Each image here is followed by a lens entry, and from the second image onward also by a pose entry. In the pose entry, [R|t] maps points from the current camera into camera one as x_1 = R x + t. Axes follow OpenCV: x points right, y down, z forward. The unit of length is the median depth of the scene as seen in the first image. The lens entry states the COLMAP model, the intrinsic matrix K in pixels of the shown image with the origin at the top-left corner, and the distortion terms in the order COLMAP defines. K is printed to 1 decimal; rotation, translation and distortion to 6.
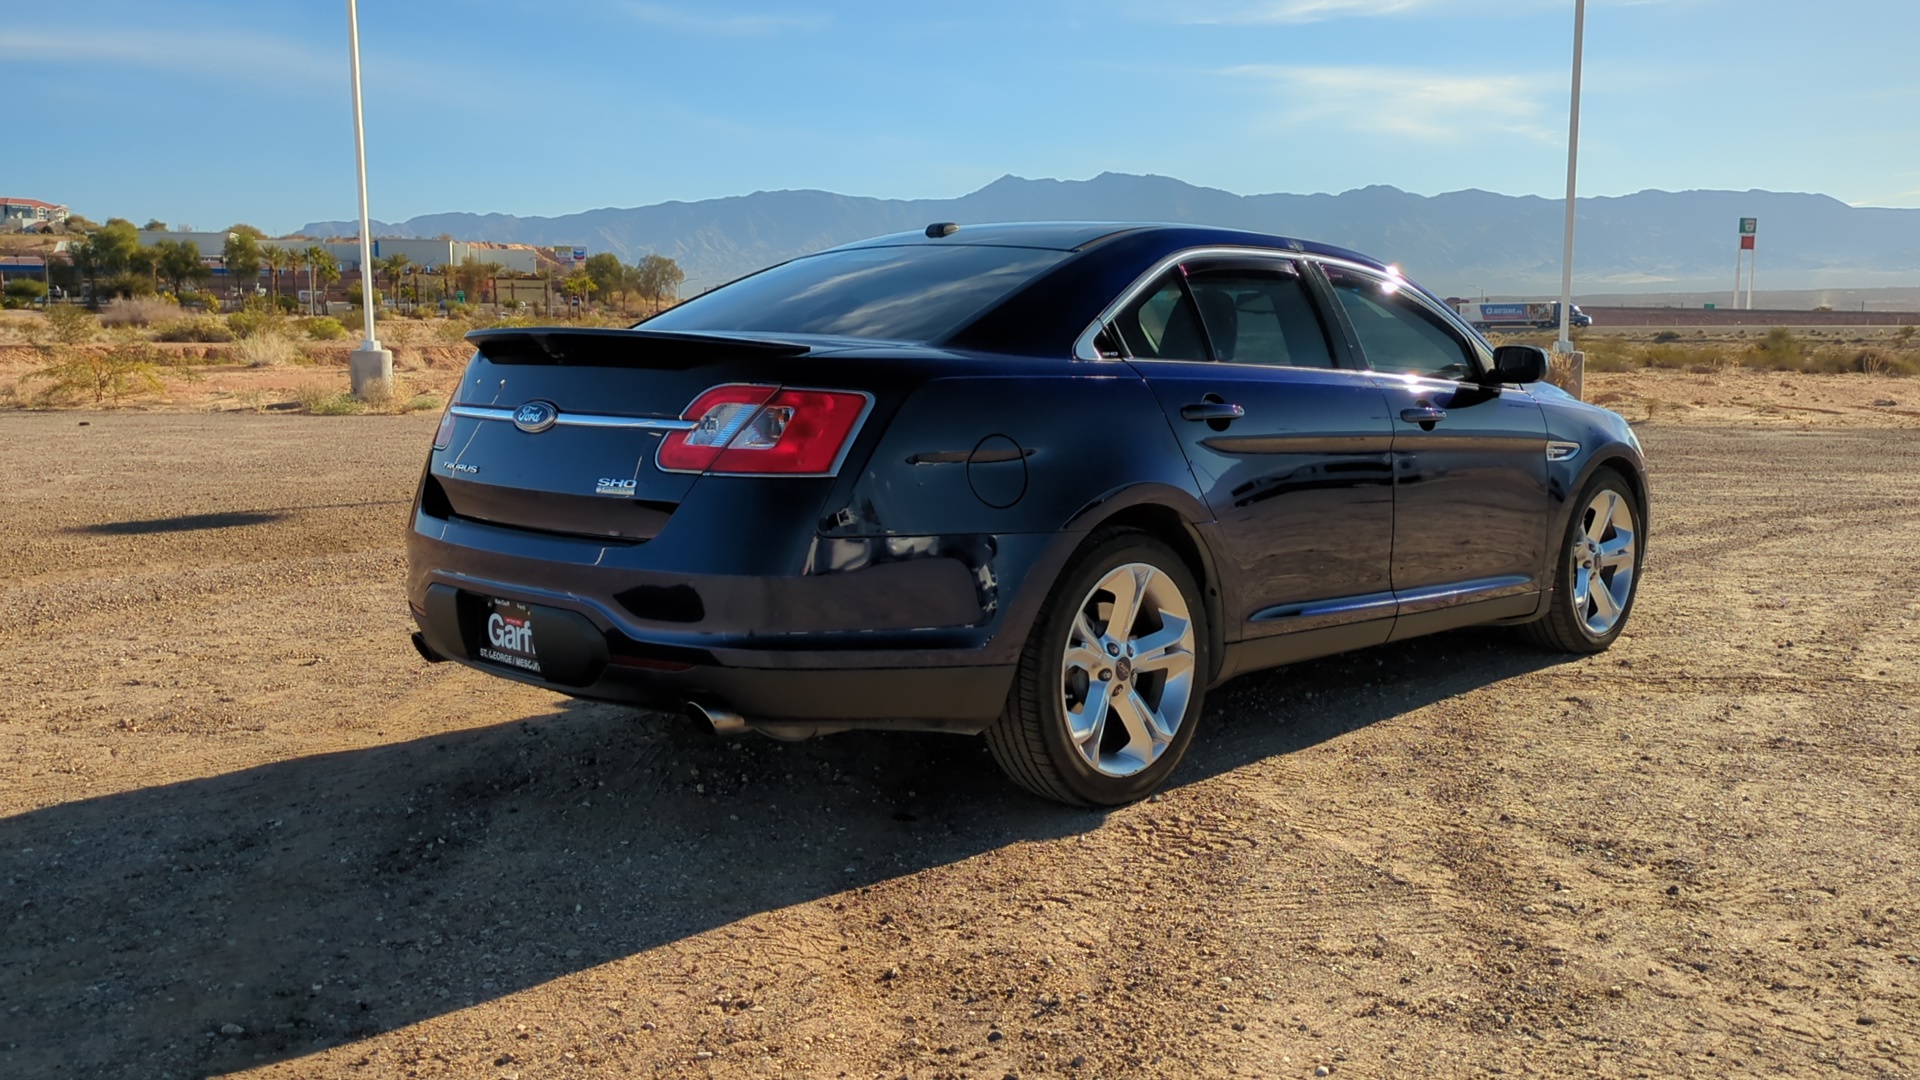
lens RADIAL K [[1686.9, 0, 960.0], [0, 1686.9, 540.0], [0, 0, 1]] dist [0.054830, 0.001268]
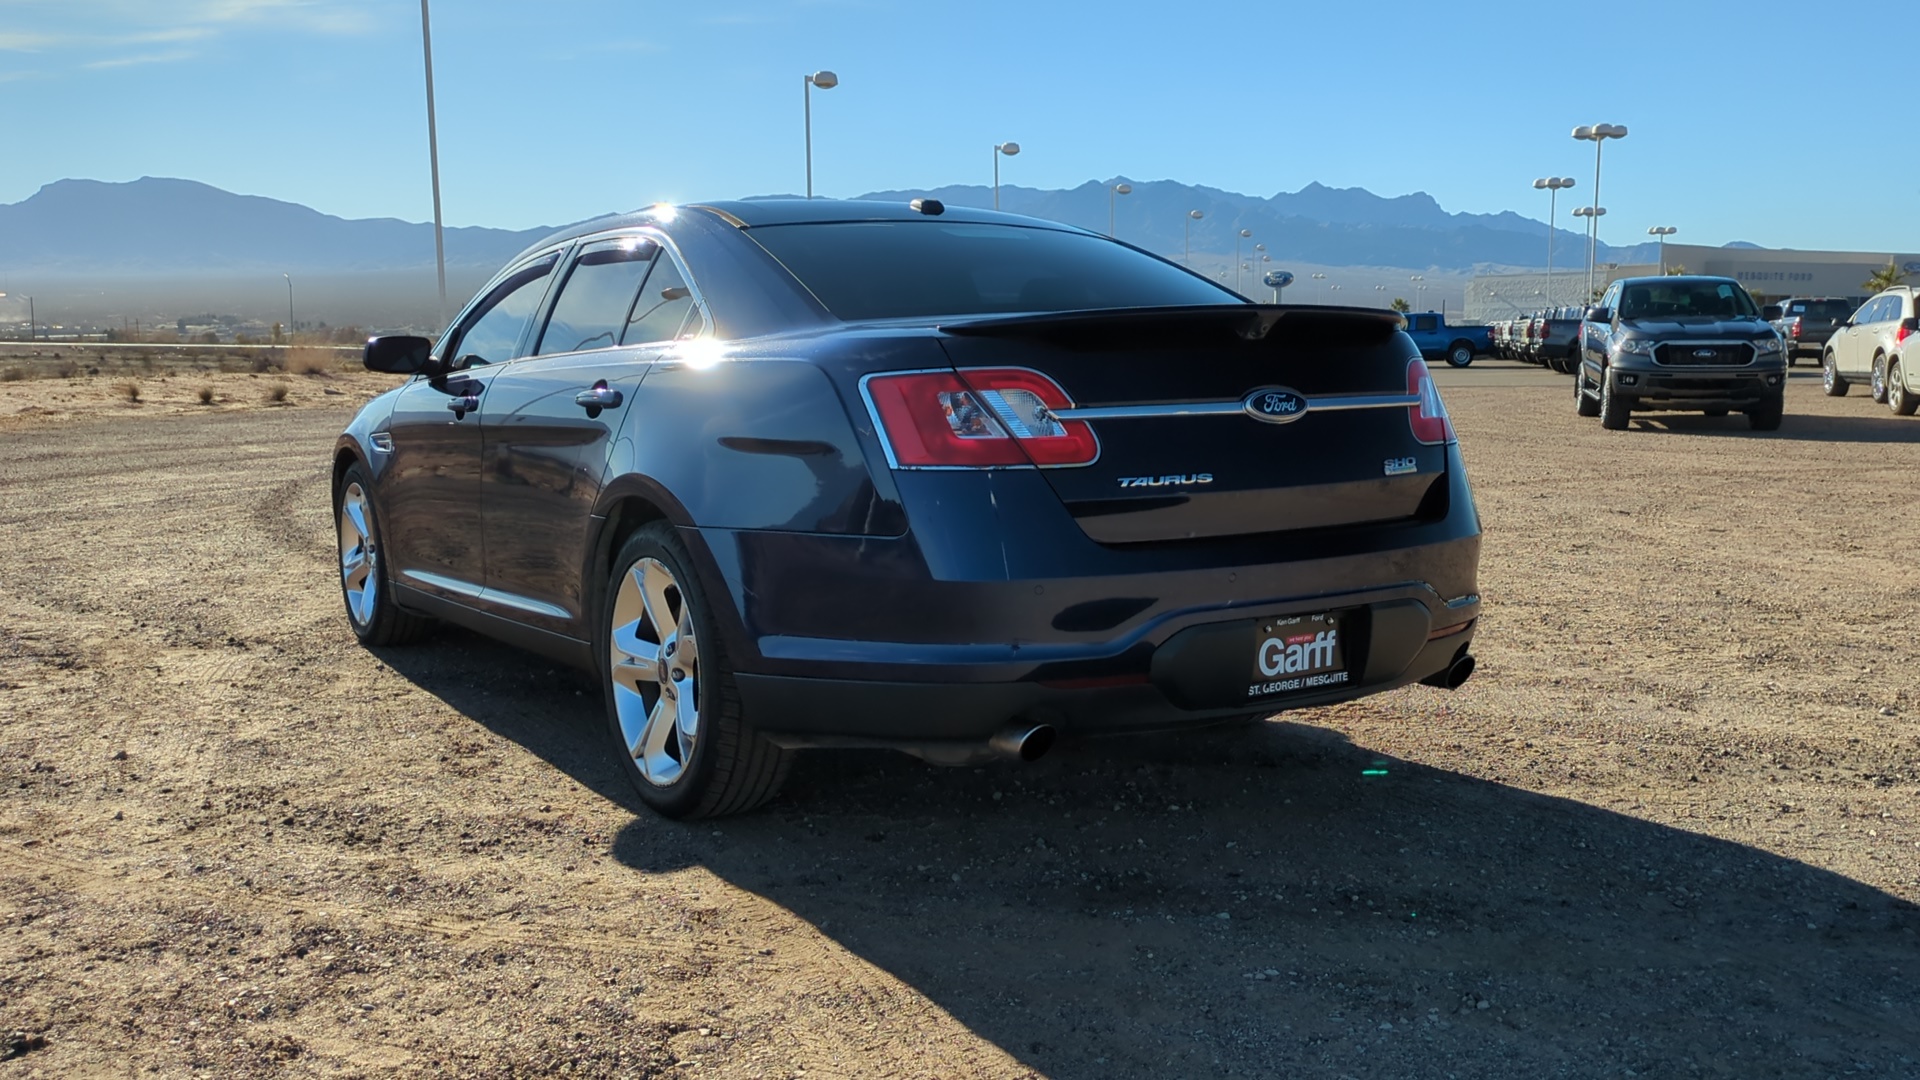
lens RADIAL K [[1686.9, 0, 960.0], [0, 1686.9, 540.0], [0, 0, 1]] dist [0.054830, 0.001268]
pose [[0.219426, -0.122292, 0.967934, -1.142928], [0.127779, 0.987169, 0.095756, -0.109088], [-0.967225, 0.102670, 0.232237, 0.958433]]
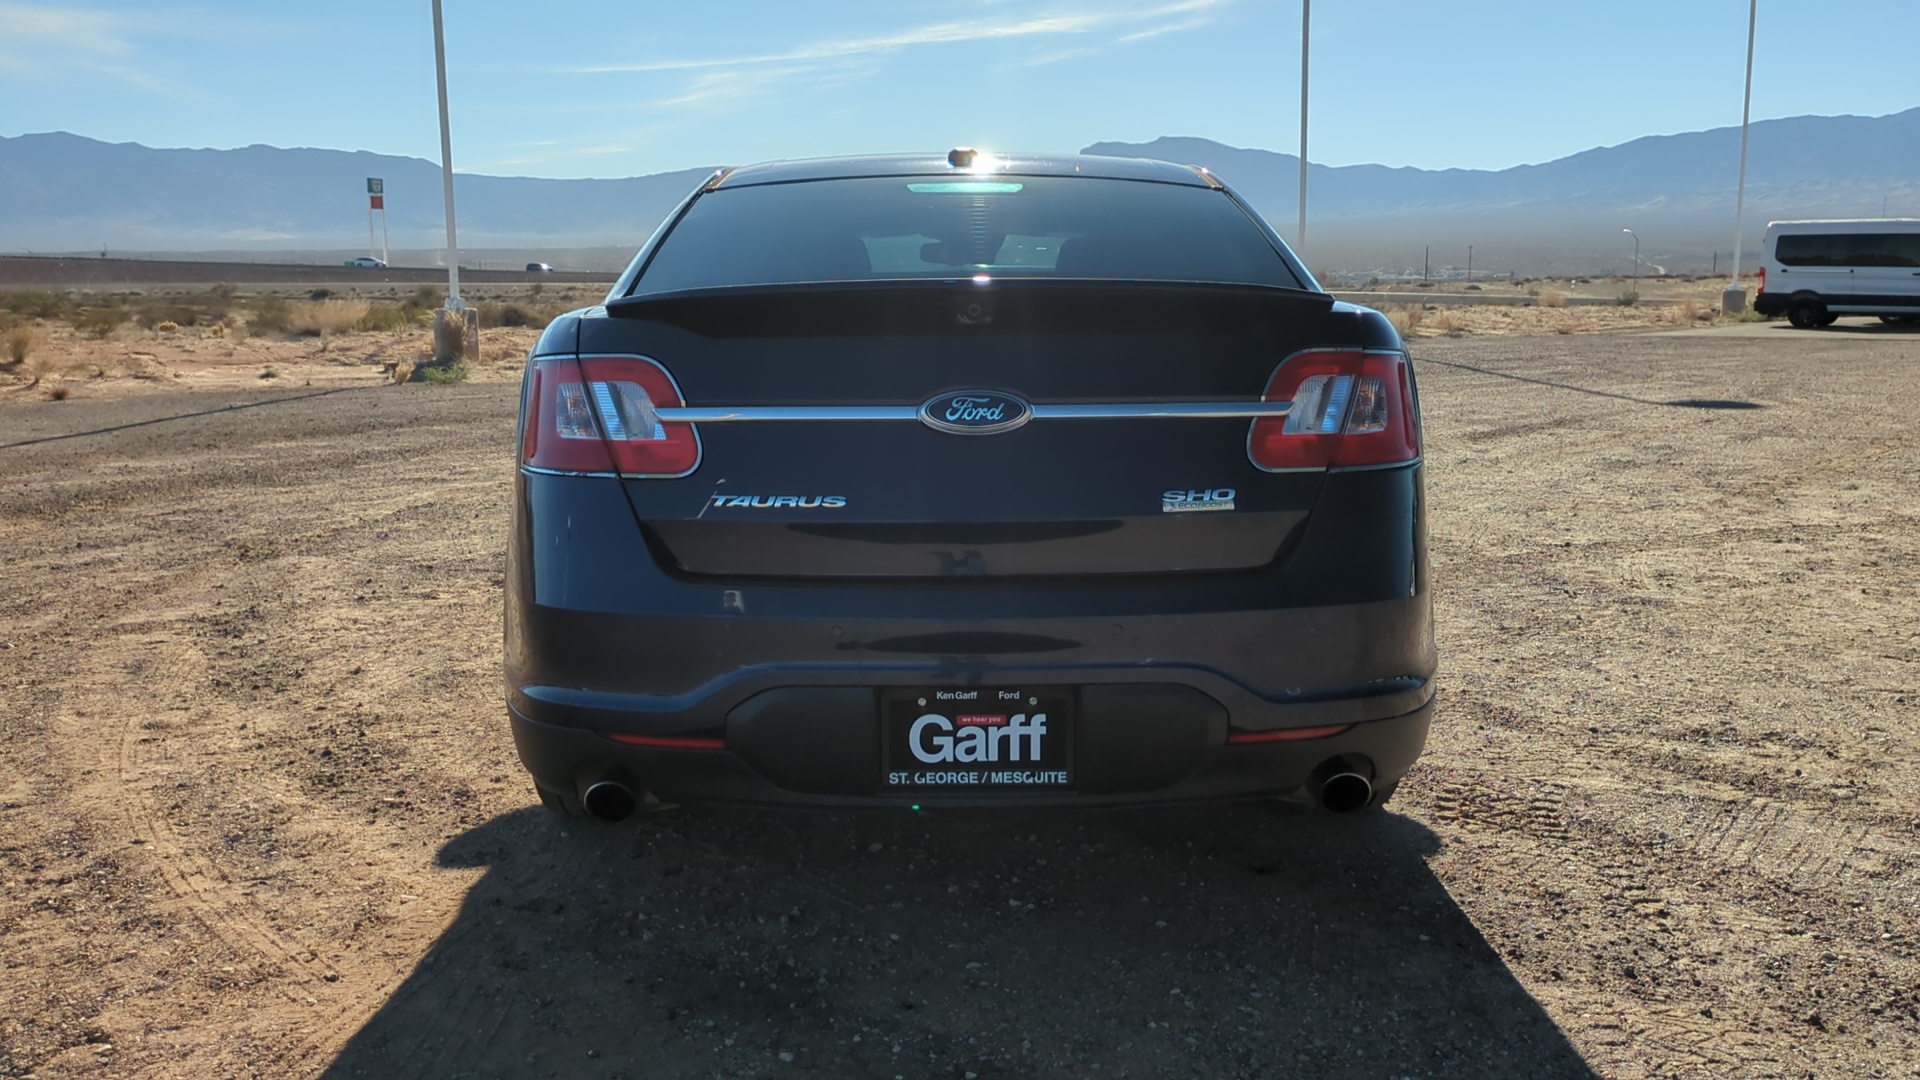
lens RADIAL K [[1684.4, 0, 960.0], [0, 1684.4, 540.0], [0, 0, 1]] dist [0.044304, -0.020762]
pose [[0.709276, -0.113311, 0.695765, -0.722447], [0.095668, 0.993338, 0.064247, -0.065988], [-0.698409, 0.020993, 0.715391, 0.526245]]
